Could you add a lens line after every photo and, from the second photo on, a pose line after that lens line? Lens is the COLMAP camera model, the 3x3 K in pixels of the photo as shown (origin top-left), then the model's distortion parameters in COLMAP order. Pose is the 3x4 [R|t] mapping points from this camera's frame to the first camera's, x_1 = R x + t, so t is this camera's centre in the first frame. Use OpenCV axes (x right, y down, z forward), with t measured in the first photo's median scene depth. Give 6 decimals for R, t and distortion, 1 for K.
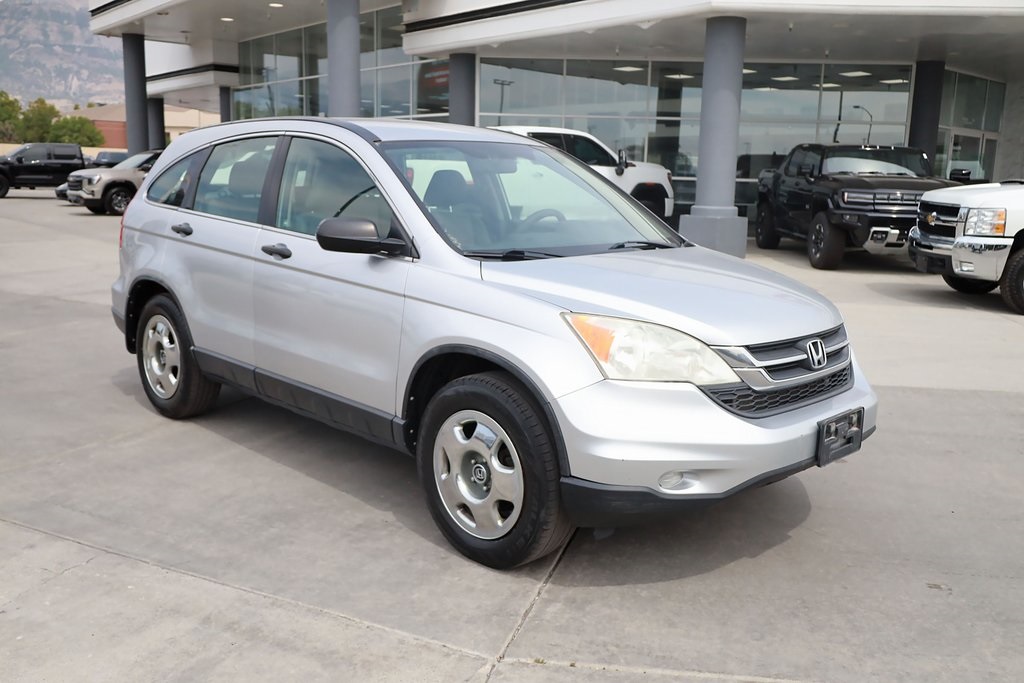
lens RADIAL K [[889.2, 0, 512.0], [0, 889.2, 341.5], [0, 0, 1]] dist [0.002709, -0.013142]
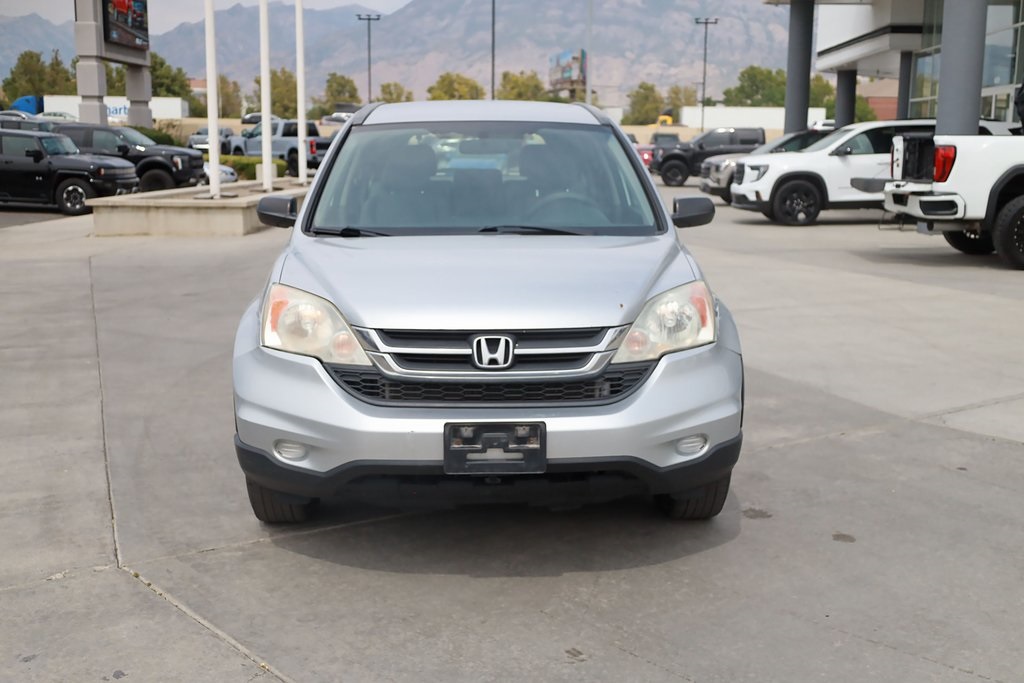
lens RADIAL K [[1106.7, 0, 512.0], [0, 1106.7, 341.5], [0, 0, 1]] dist [0.007603, -0.010483]
pose [[0.741449, 0.098180, -0.663787, 0.949698], [-0.113754, 0.993310, 0.019856, -0.017809], [0.661296, 0.060787, 0.747658, 0.167625]]
